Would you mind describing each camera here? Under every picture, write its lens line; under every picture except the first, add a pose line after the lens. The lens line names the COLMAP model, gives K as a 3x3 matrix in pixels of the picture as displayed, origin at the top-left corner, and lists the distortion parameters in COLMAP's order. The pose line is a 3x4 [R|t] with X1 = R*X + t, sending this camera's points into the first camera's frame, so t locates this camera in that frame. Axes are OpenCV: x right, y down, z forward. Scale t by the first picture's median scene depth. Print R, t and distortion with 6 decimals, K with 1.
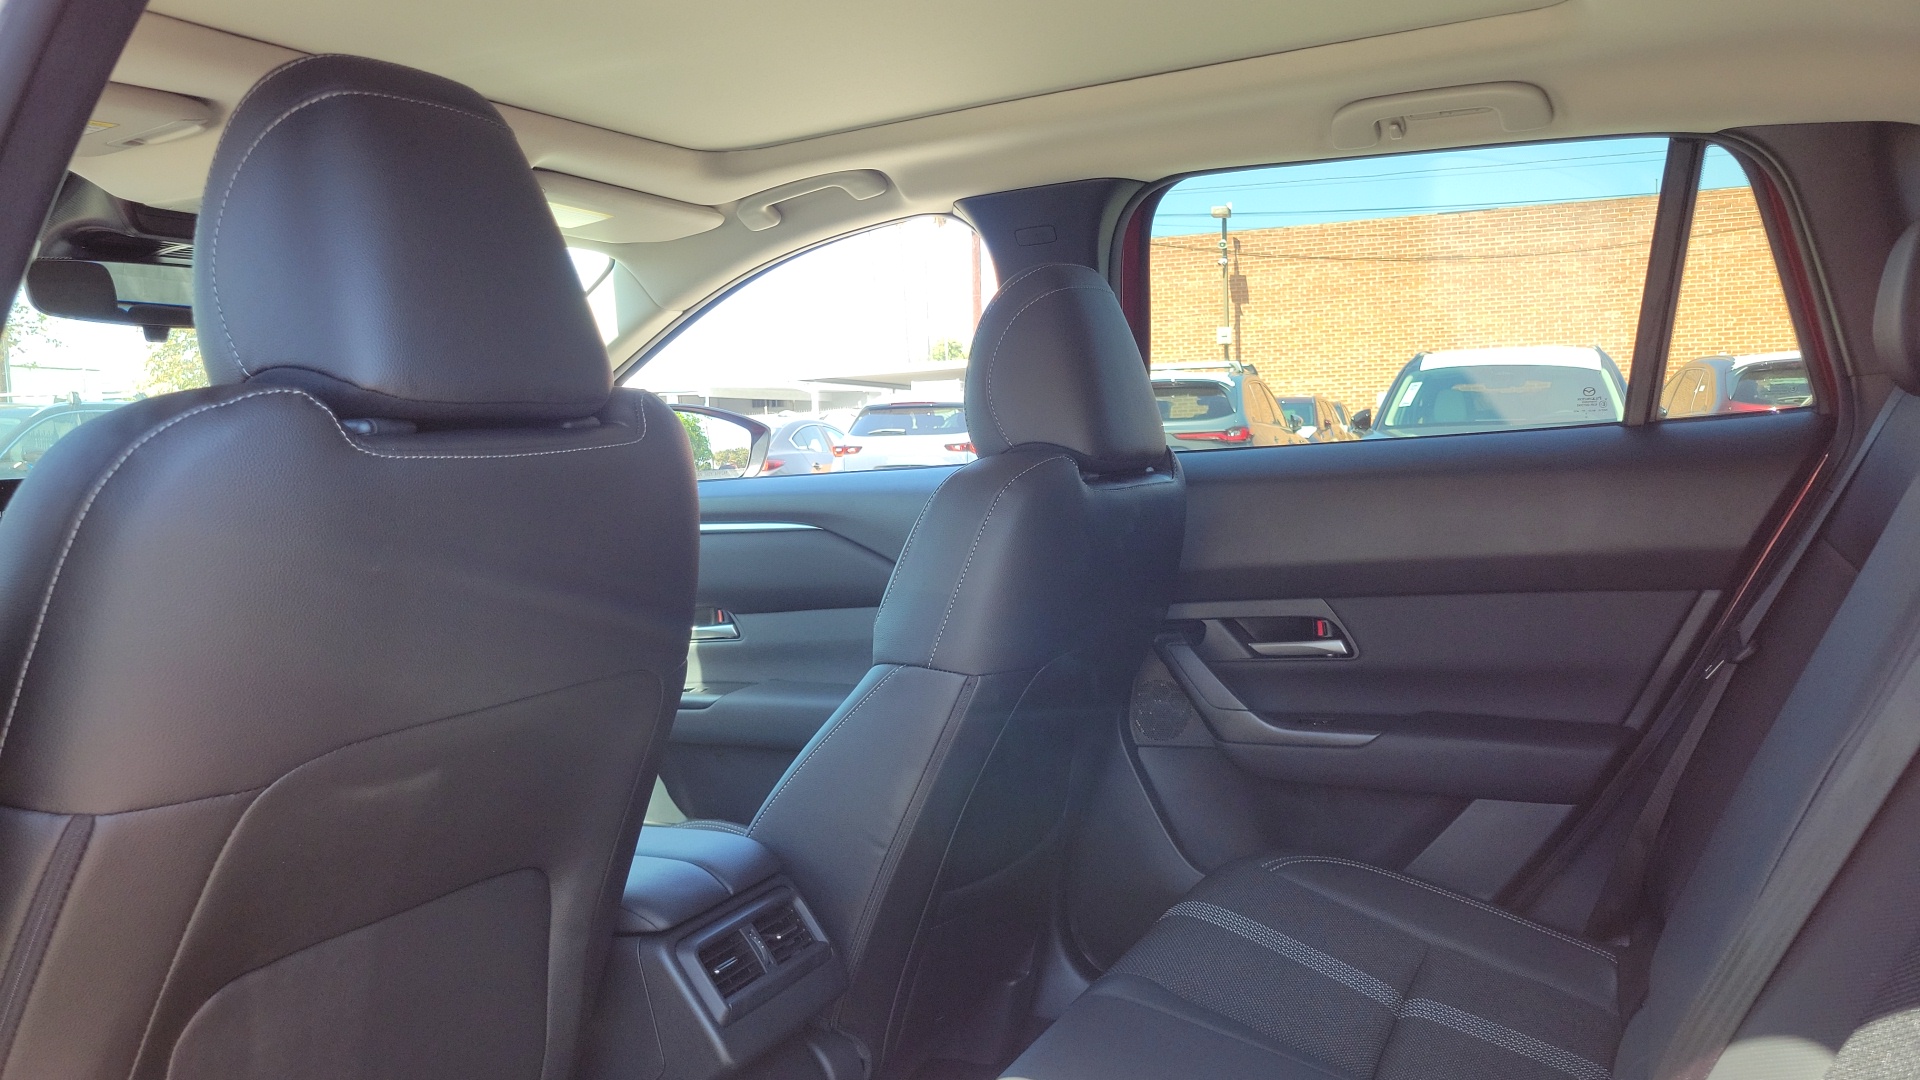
lens RADIAL K [[1463.7, 0, 962.4], [0, 1463.7, 552.7], [0, 0, 1]] dist [0.042092, -0.032337]
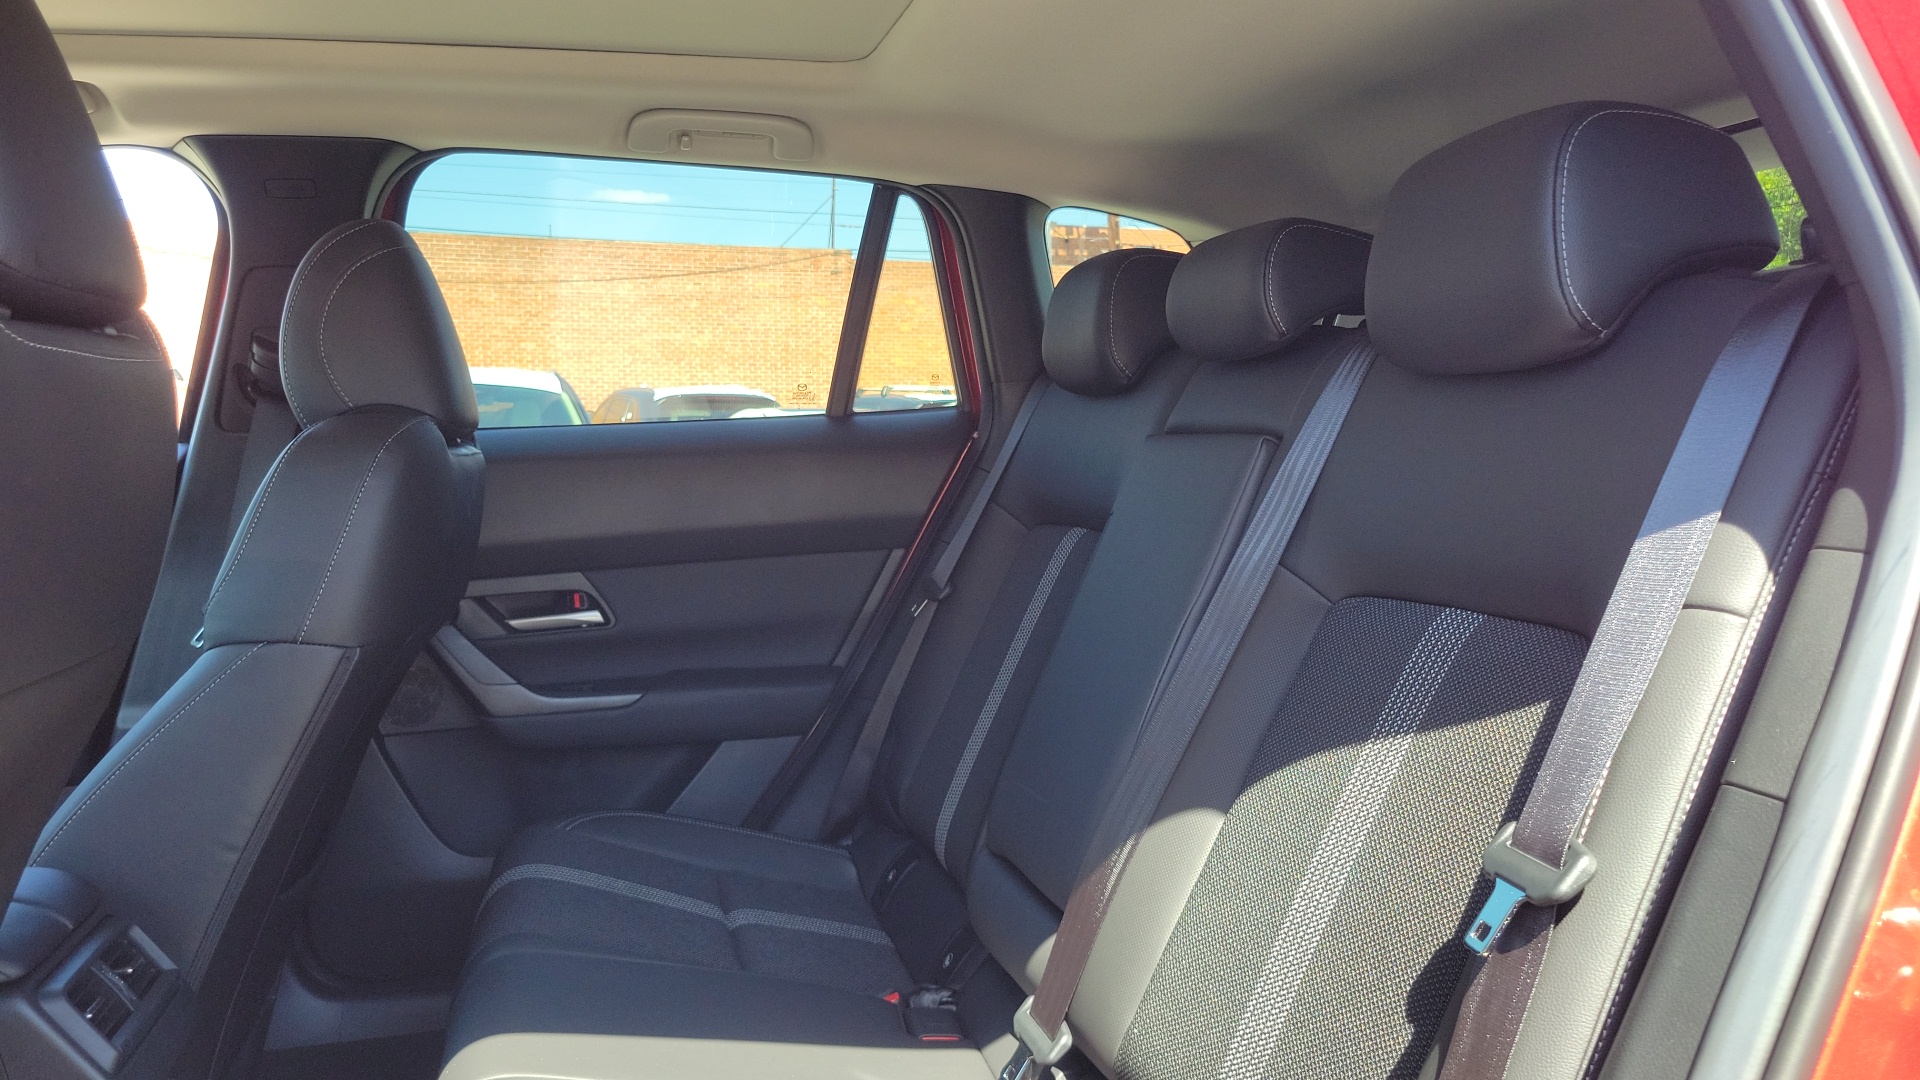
lens RADIAL K [[1463.7, 0, 962.4], [0, 1463.7, 552.7], [0, 0, 1]] dist [0.042092, -0.032337]
pose [[0.747719, -0.024343, 0.663568, -0.261582], [0.036746, 0.999313, -0.004745, 0.034185], [-0.662997, 0.027931, 0.748101, 0.028630]]
